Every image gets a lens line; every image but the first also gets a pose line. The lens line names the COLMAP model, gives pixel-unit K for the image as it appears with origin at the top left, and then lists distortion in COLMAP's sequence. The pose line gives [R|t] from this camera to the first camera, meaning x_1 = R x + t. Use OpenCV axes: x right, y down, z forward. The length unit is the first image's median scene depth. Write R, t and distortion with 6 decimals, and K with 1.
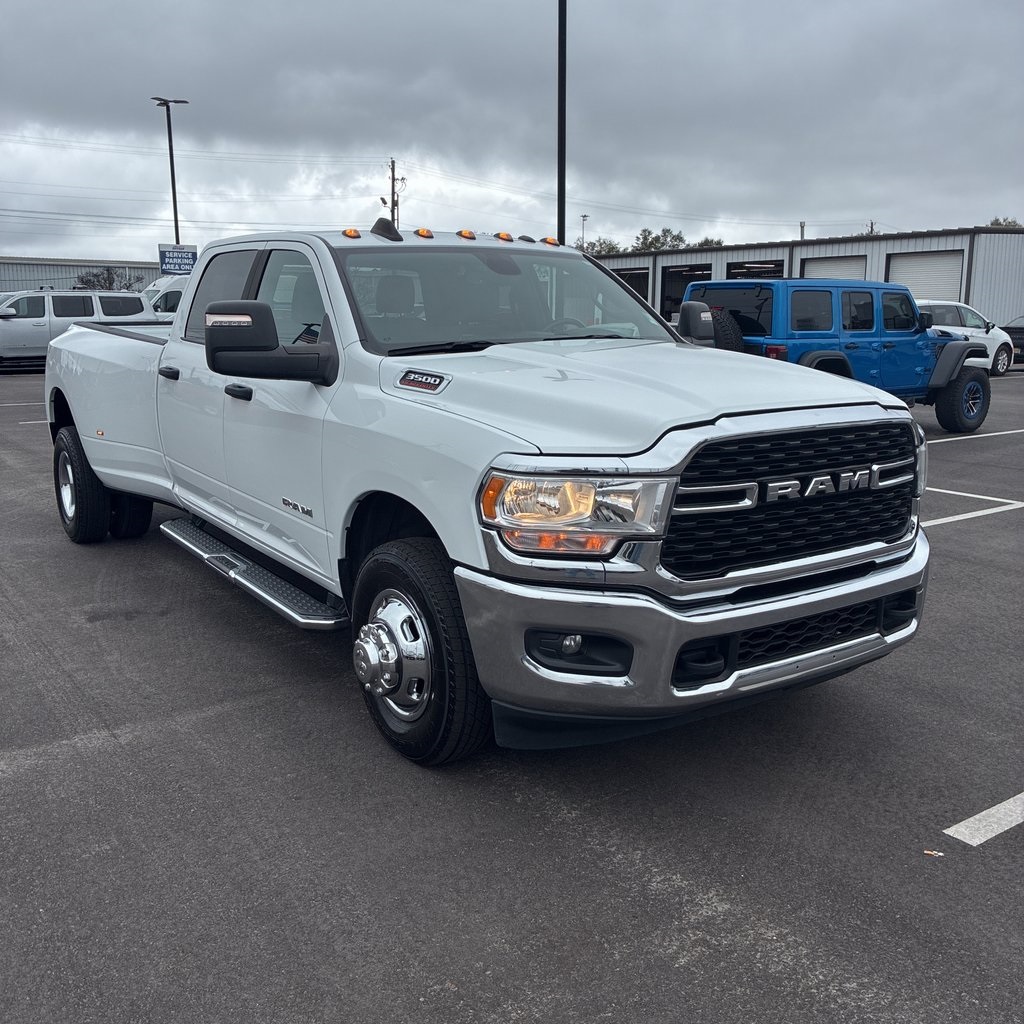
lens RADIAL K [[1033.6, 0, 512.8], [0, 1033.6, 504.9], [0, 0, 1]] dist [0.026398, 0.000000]
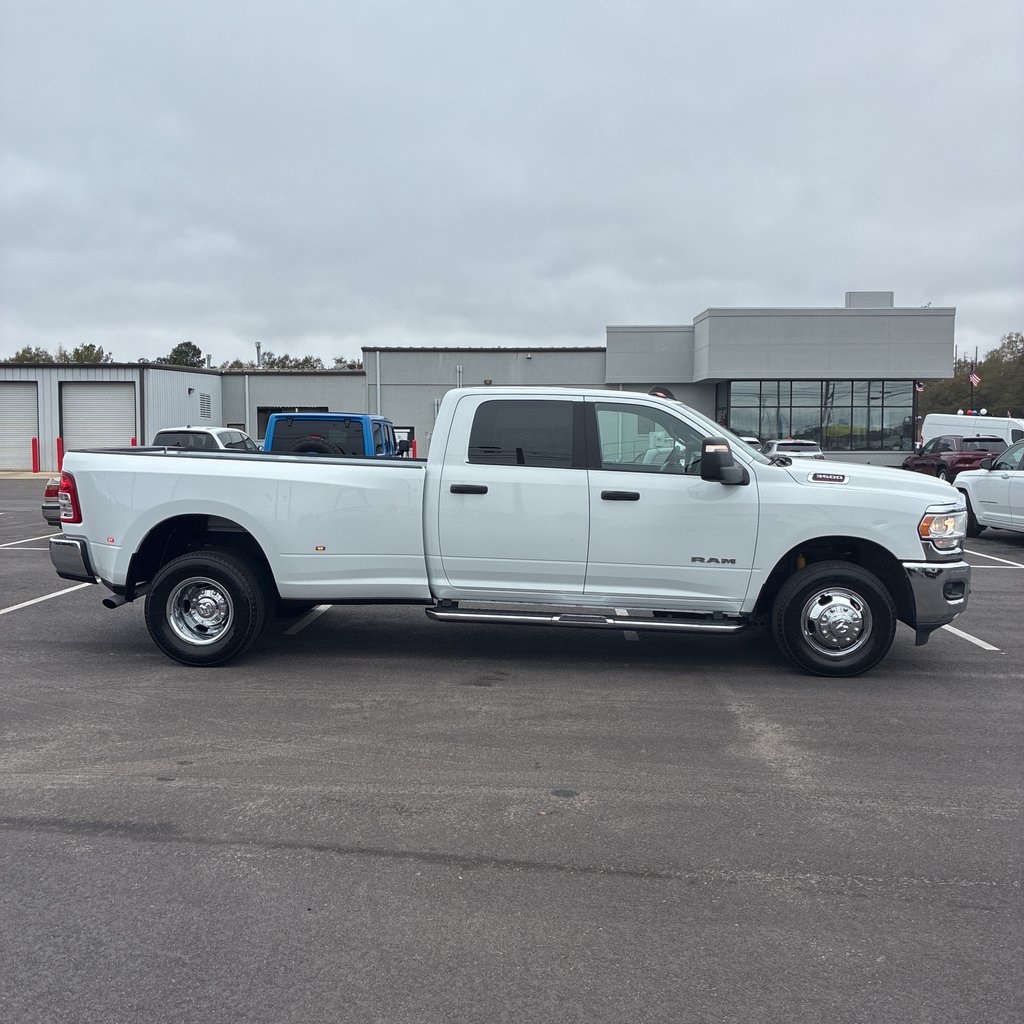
lens RADIAL K [[1033.6, 0, 511.1], [0, 1033.6, 511.8], [0, 0, 1]] dist [0.026398, 0.000000]
pose [[0.620237, -0.051377, 0.782730, -1.981037], [0.137374, 0.989546, -0.043903, -0.054131], [-0.772292, 0.134757, 0.620811, 0.262744]]
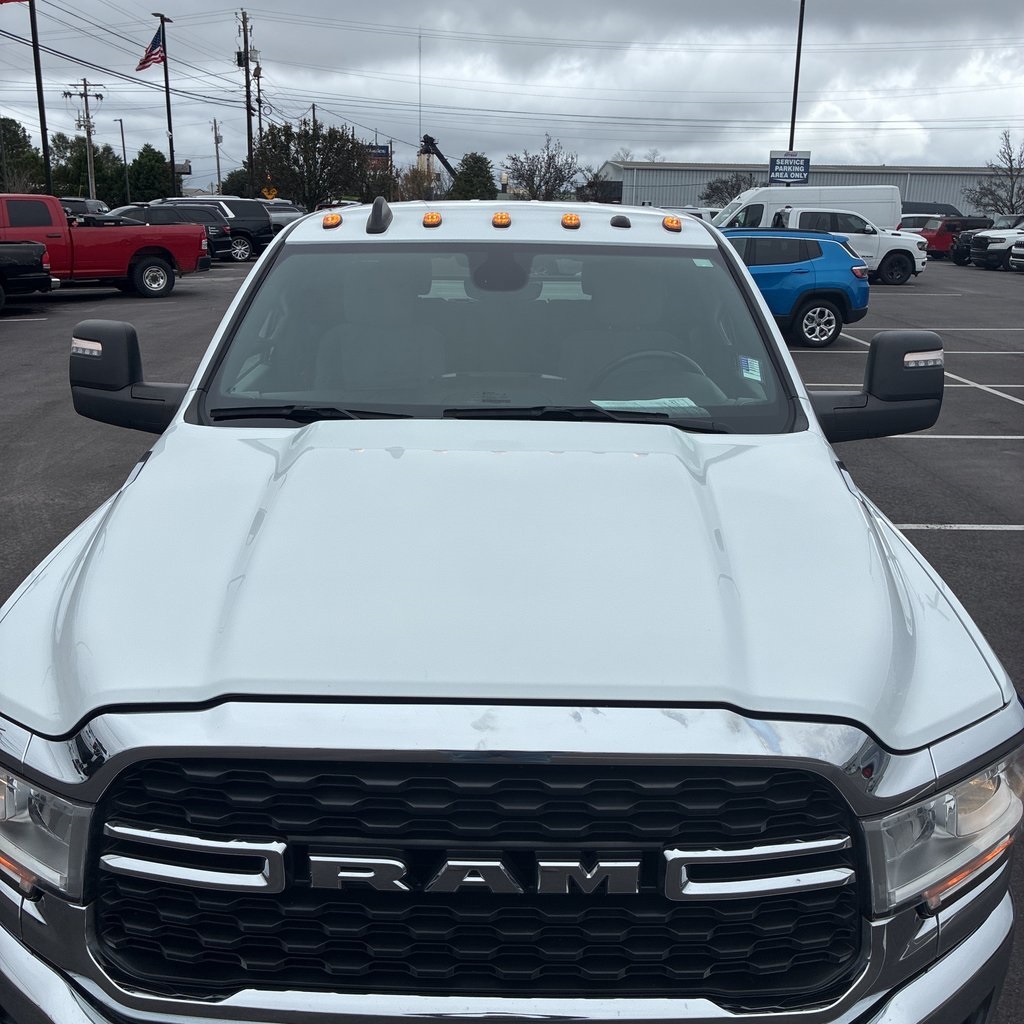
lens RADIAL K [[1033.6, 0, 505.3], [0, 1033.6, 508.7], [0, 0, 1]] dist [0.026398, 0.000000]
pose [[0.822174, 0.168655, -0.543678, 0.482120], [-0.117740, 0.984831, 0.127454, -0.216474], [0.556926, -0.040777, 0.829560, 0.578715]]
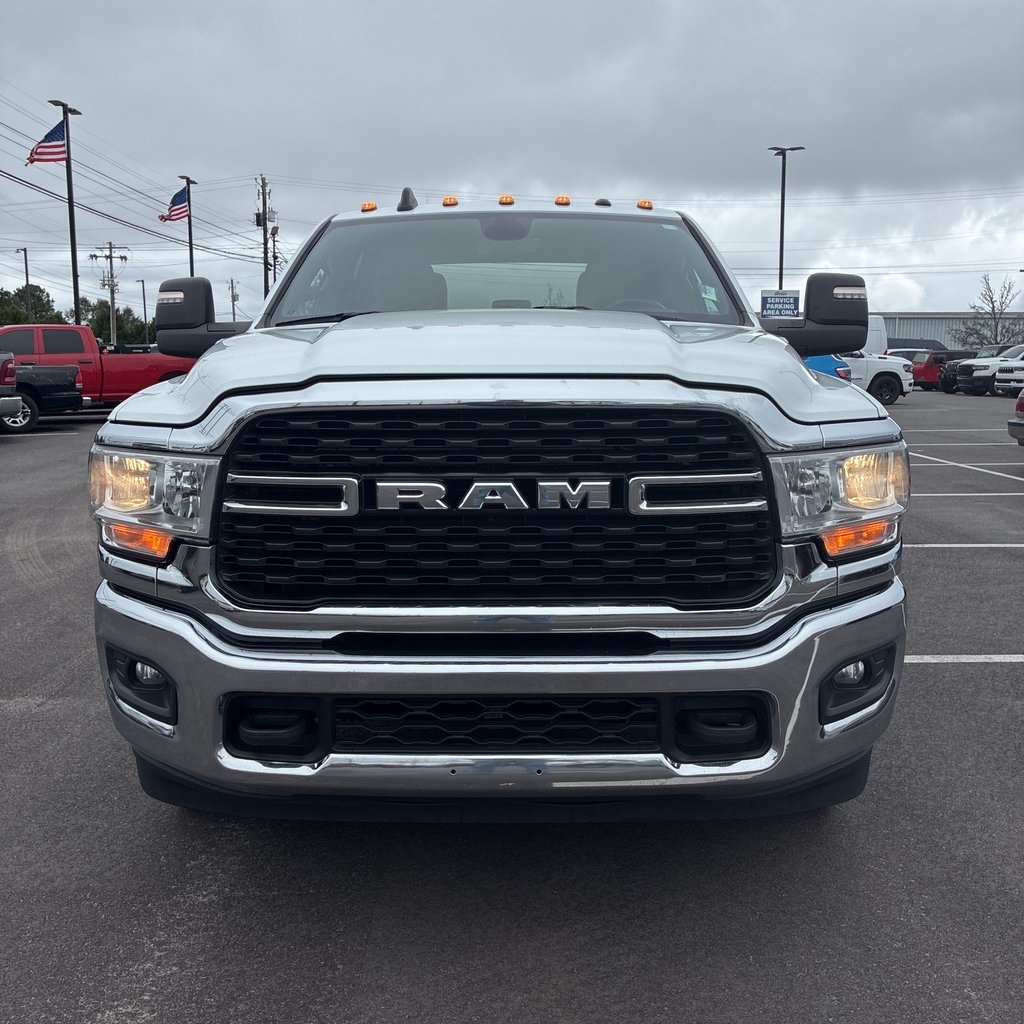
lens RADIAL K [[1033.6, 0, 515.8], [0, 1033.6, 519.4], [0, 0, 1]] dist [0.026398, 0.000000]
pose [[0.824899, 0.082261, -0.559263, 0.608134], [-0.100979, 0.994885, -0.002606, -0.003435], [0.556188, 0.058623, 0.828986, 0.435463]]
